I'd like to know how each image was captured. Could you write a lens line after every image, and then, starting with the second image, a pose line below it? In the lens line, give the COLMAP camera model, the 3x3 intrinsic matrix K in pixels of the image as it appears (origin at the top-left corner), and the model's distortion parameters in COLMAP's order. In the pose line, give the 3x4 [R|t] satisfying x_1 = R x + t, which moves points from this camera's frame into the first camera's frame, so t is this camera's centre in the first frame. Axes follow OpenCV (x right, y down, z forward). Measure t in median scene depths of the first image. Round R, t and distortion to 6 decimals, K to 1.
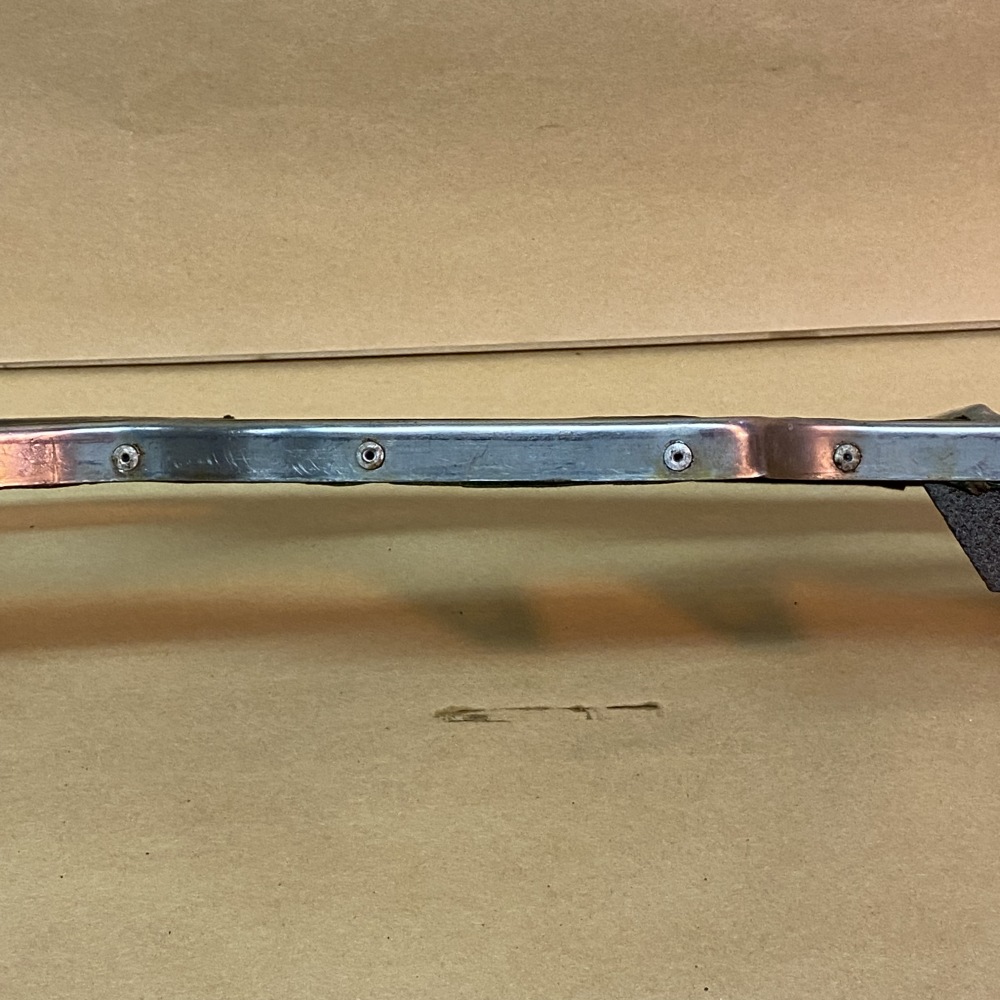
lens RADIAL K [[2044.4, 0, 500.0], [0, 2044.4, 500.0], [0, 0, 1]] dist [0.319559, -1.190735]
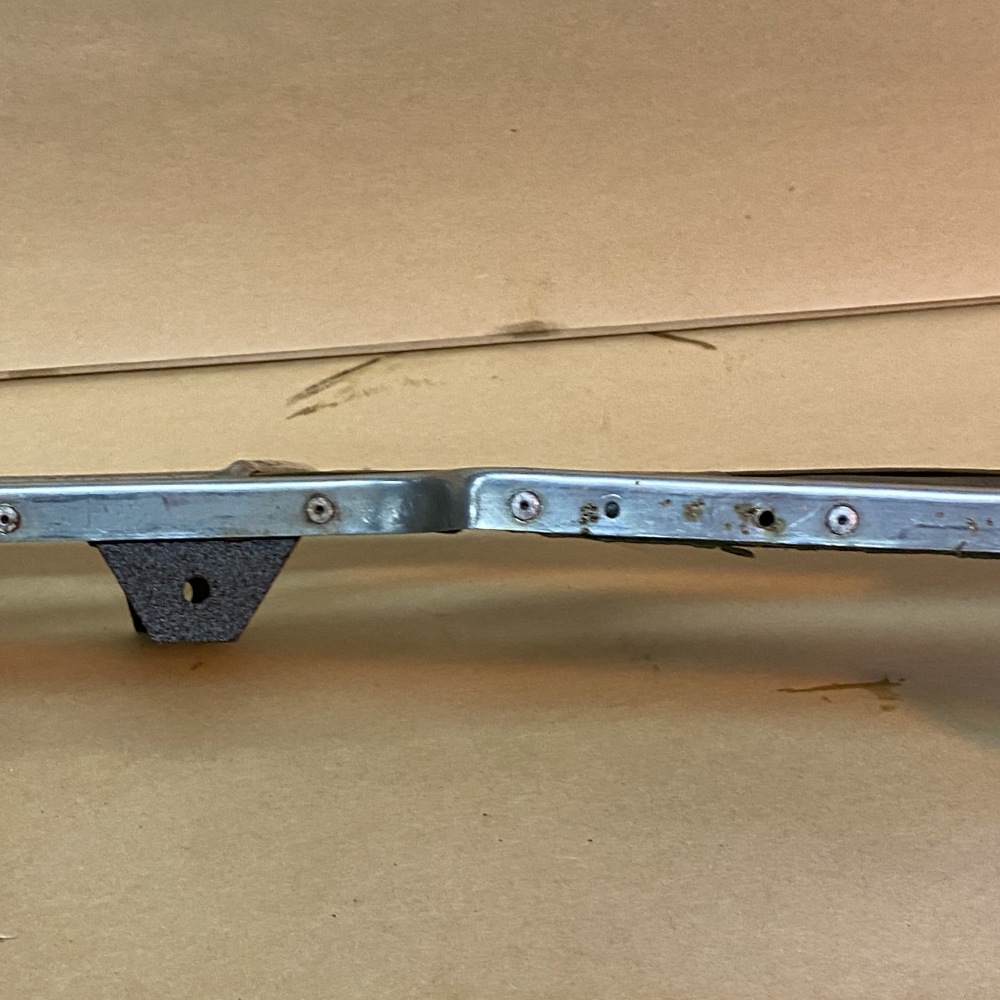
lens RADIAL K [[2044.4, 0, 500.0], [0, 2044.4, 500.0], [0, 0, 1]] dist [0.319559, -1.190735]
pose [[0.999506, -0.031250, 0.003484, 0.363647], [0.031318, 0.999275, -0.021658, 0.009923], [-0.002805, 0.021756, 0.999759, -0.004596]]
